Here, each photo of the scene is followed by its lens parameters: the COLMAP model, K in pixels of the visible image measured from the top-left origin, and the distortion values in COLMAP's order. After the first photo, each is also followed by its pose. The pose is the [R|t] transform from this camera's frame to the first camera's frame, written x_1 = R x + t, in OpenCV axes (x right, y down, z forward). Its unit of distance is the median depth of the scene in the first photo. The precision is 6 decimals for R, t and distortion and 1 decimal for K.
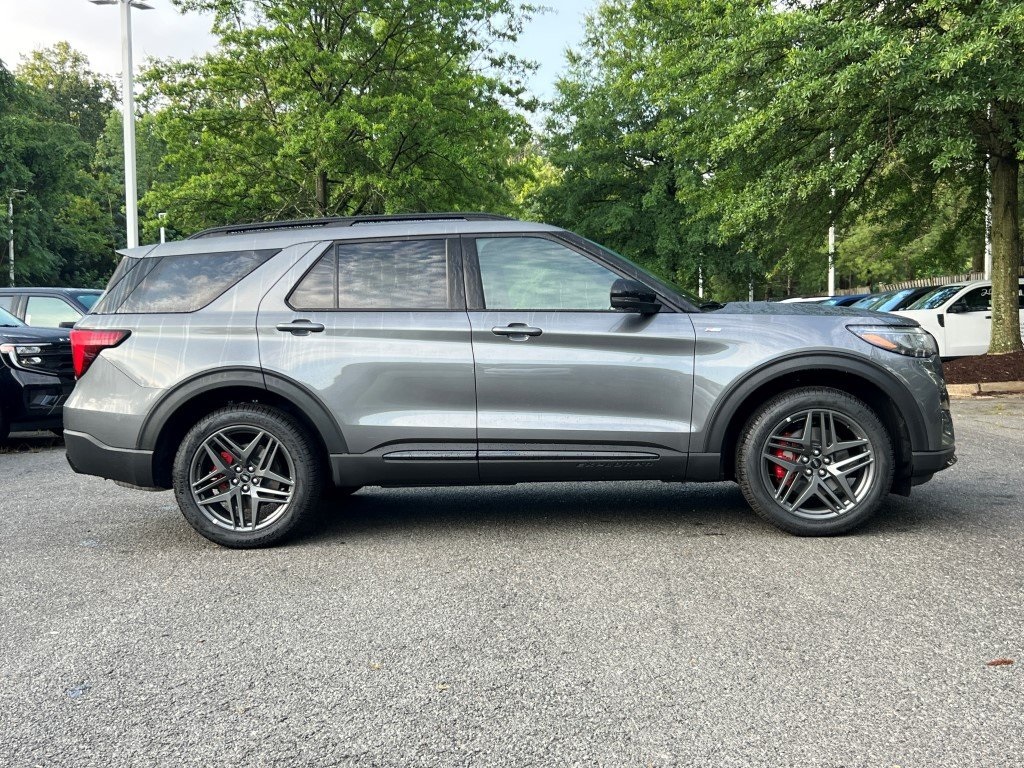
lens RADIAL K [[1164.4, 0, 508.9], [0, 1164.4, 388.4], [0, 0, 1]] dist [0.033612, 0.000000]
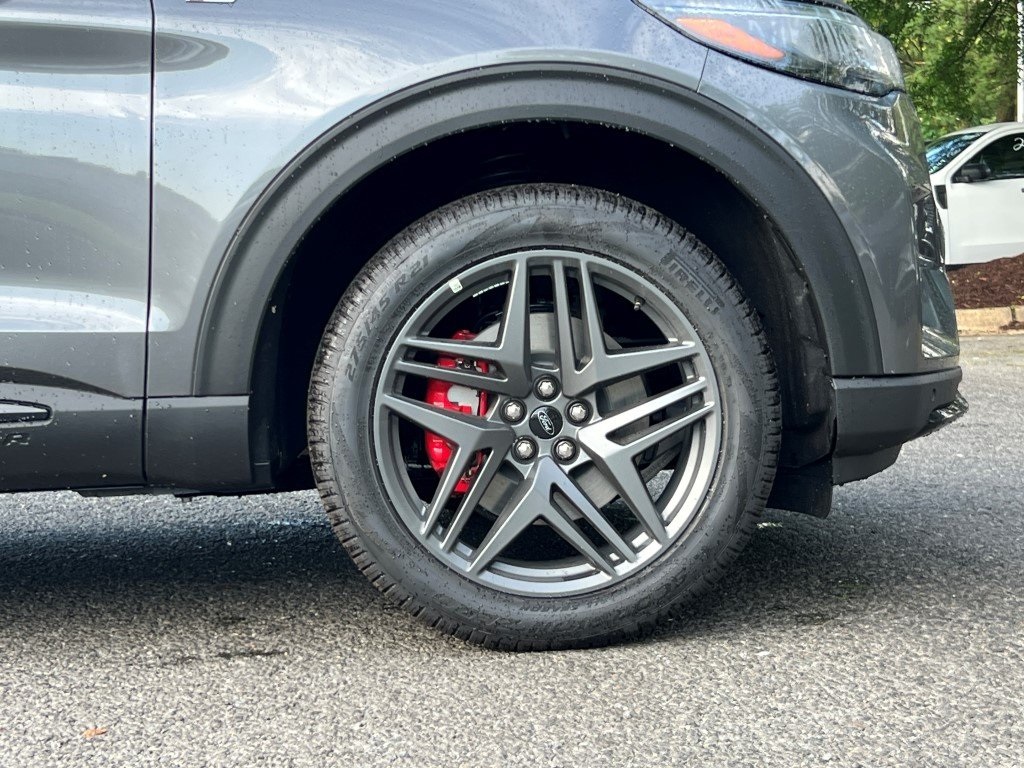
lens RADIAL K [[1888.9, 0, 513.3], [0, 1888.9, 382.1], [0, 0, 1]] dist [0.168830, 0.000000]
pose [[0.991588, -0.019579, 0.127949, 0.188022], [0.018809, 0.999797, 0.007220, 0.049391], [-0.128064, -0.004752, 0.991754, 0.484073]]
